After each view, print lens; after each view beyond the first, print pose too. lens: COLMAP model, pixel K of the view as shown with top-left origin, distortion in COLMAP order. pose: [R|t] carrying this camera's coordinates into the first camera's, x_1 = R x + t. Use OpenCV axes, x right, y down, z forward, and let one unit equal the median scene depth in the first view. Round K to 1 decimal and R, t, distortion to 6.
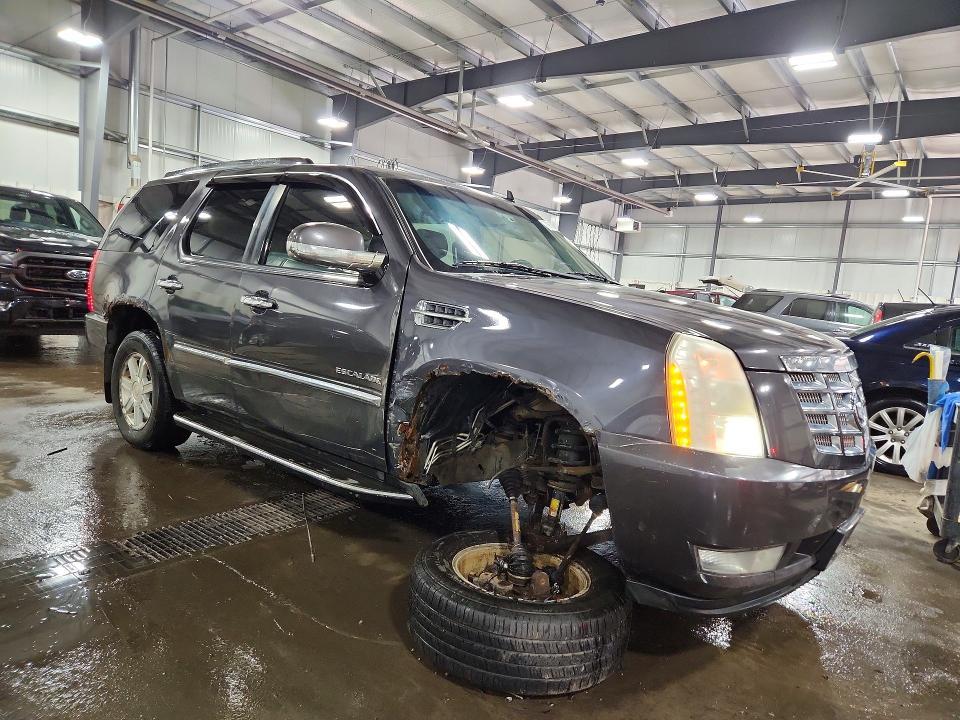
lens RADIAL K [[649.2, 0, 480.0], [0, 649.2, 360.0], [0, 0, 1]] dist [0.024752, 0.001505]
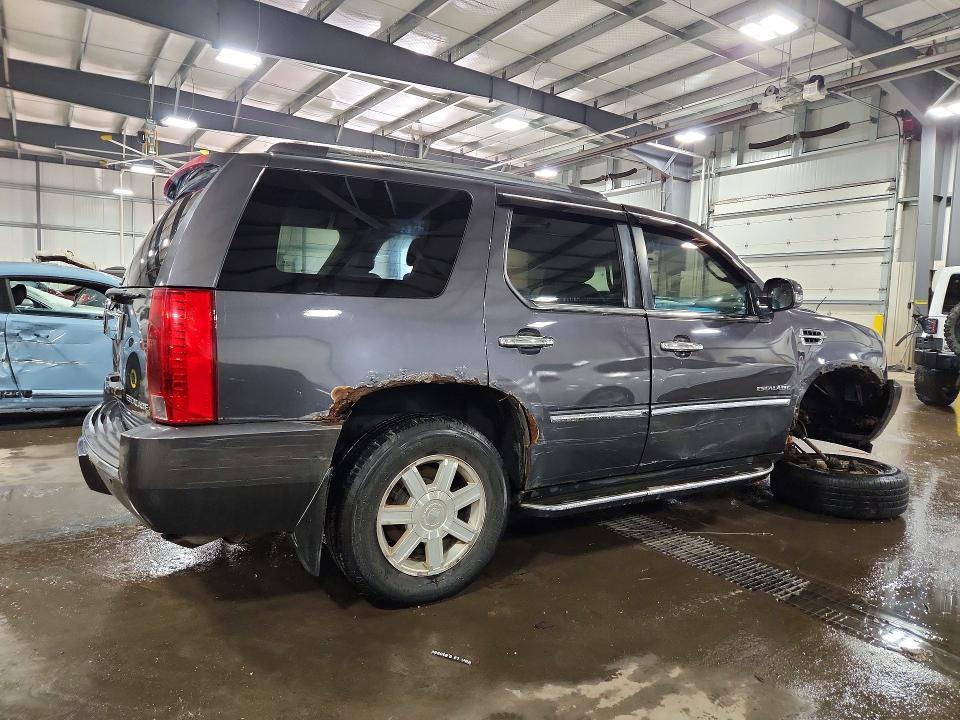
lens RADIAL K [[649.2, 0, 480.0], [0, 649.2, 360.0], [0, 0, 1]] dist [0.024752, 0.001505]
pose [[0.309352, -0.152726, 0.938603, -0.288009], [0.093578, 0.987117, 0.129777, -0.046889], [-0.946332, 0.047686, 0.319659, 0.200023]]
